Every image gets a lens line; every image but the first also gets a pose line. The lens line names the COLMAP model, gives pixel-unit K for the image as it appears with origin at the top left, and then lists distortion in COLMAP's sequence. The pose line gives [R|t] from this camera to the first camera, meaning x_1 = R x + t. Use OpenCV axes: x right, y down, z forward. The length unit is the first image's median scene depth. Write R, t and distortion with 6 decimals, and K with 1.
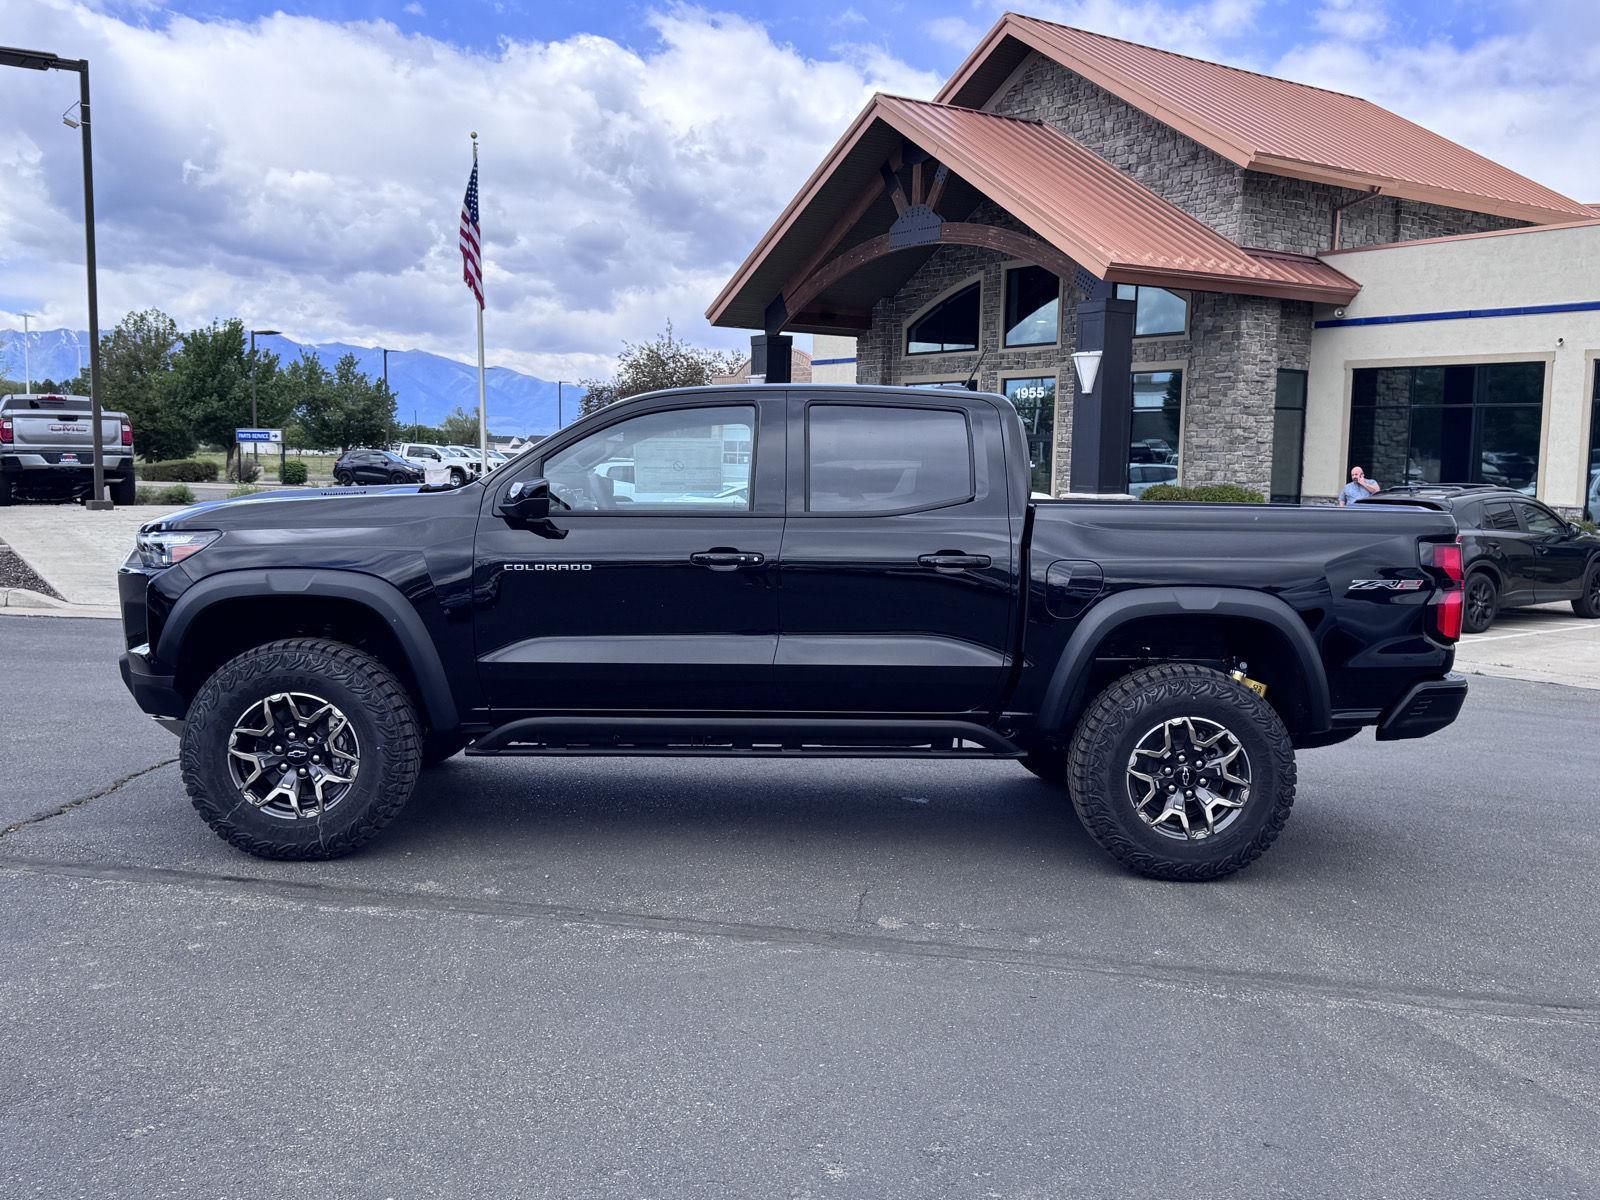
lens RADIAL K [[1447.5, 0, 800.0], [0, 1447.5, 600.0], [0, 0, 1]] dist [0.162832, -0.305103]
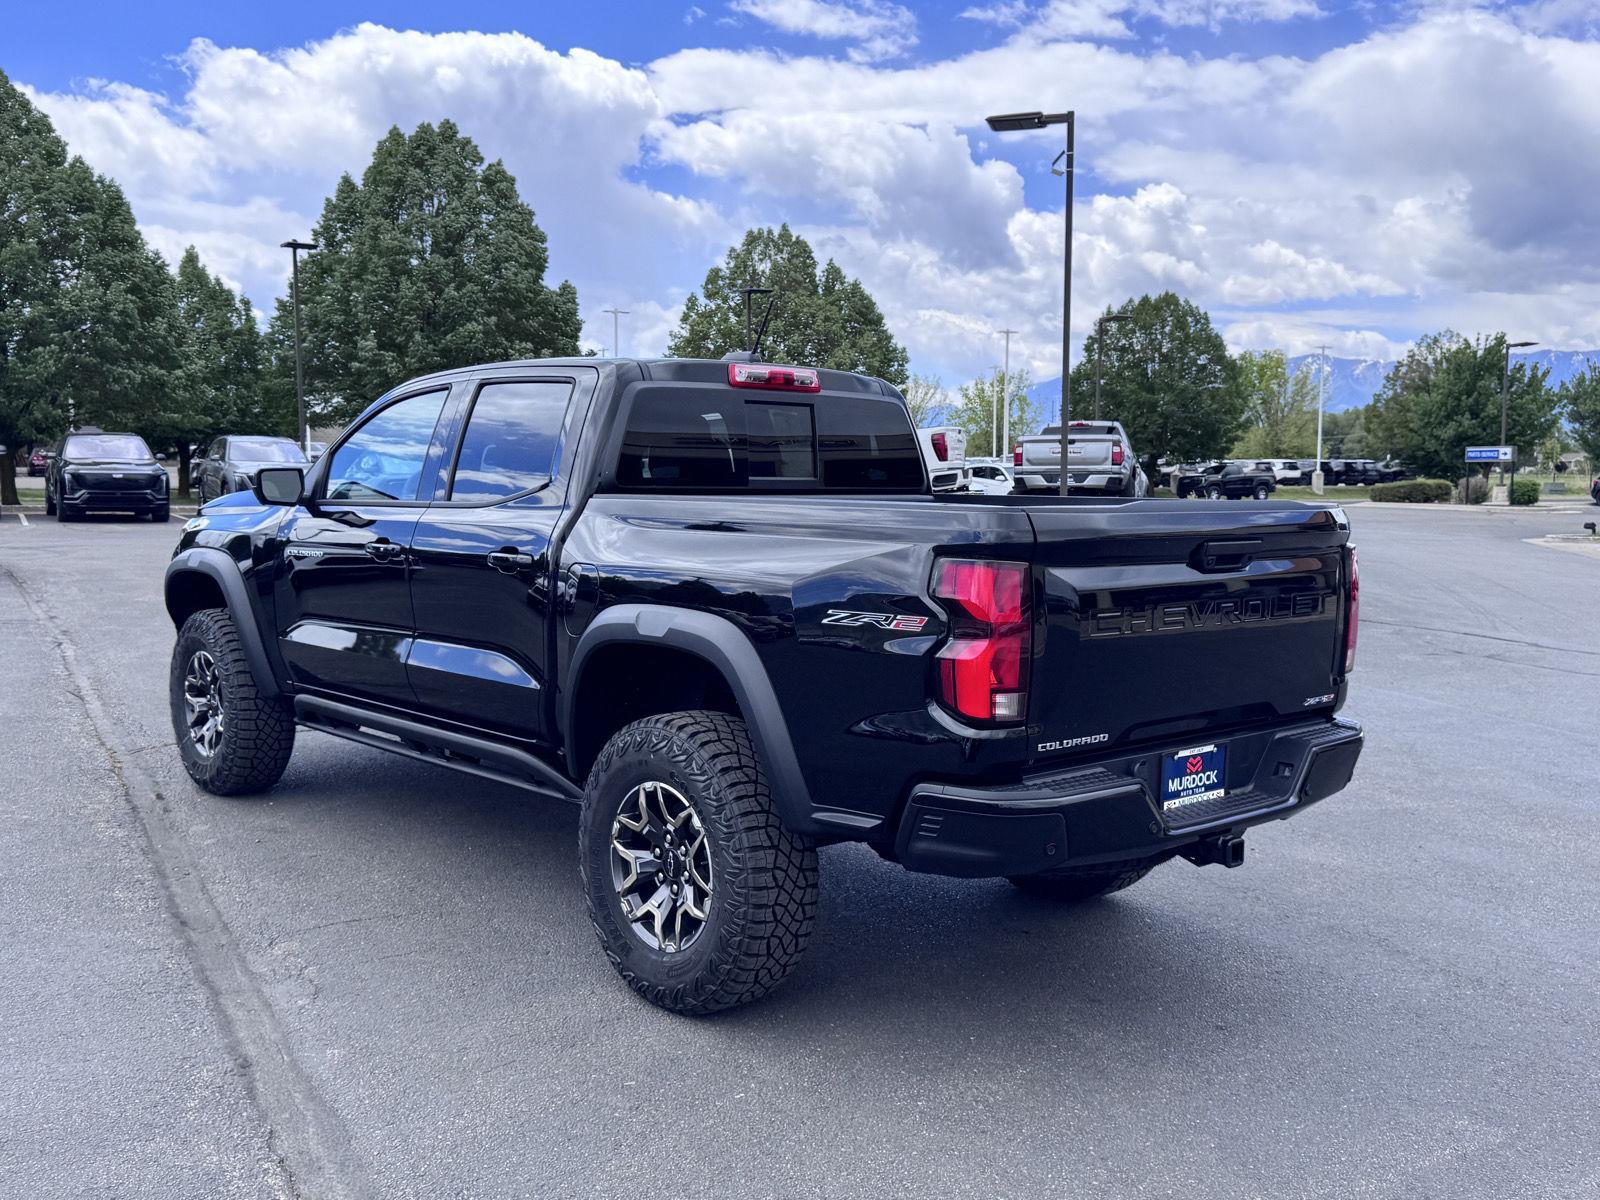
lens RADIAL K [[1447.5, 0, 800.0], [0, 1447.5, 600.0], [0, 0, 1]] dist [0.162832, -0.305103]
pose [[0.638448, 0.051201, -0.767960, 0.833636], [-0.063669, 0.997878, 0.013598, -0.024854], [0.767027, 0.040214, 0.640353, 0.560132]]
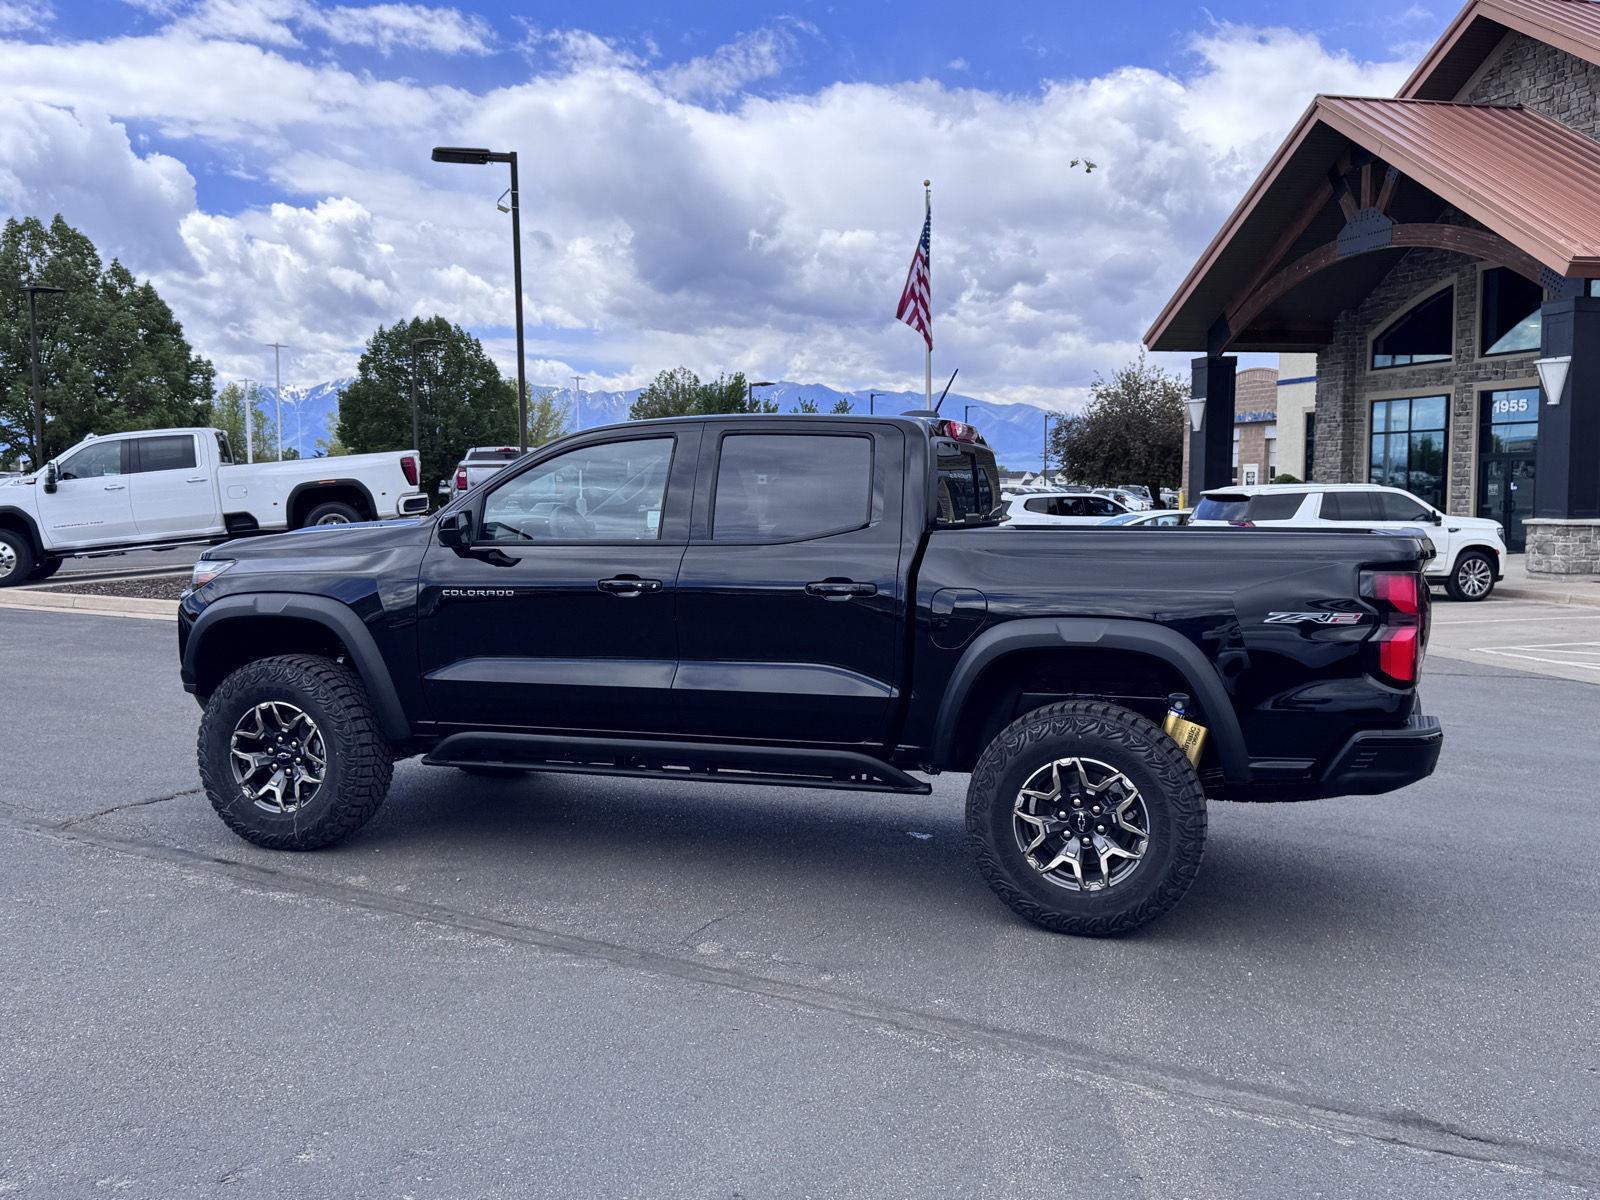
lens RADIAL K [[1447.5, 0, 800.0], [0, 1447.5, 600.0], [0, 0, 1]] dist [0.162832, -0.305103]
pose [[0.935962, 0.006262, -0.352044, 0.408911], [-0.014436, 0.999684, -0.020597, 0.001548], [0.351804, 0.024360, 0.935757, 0.066233]]
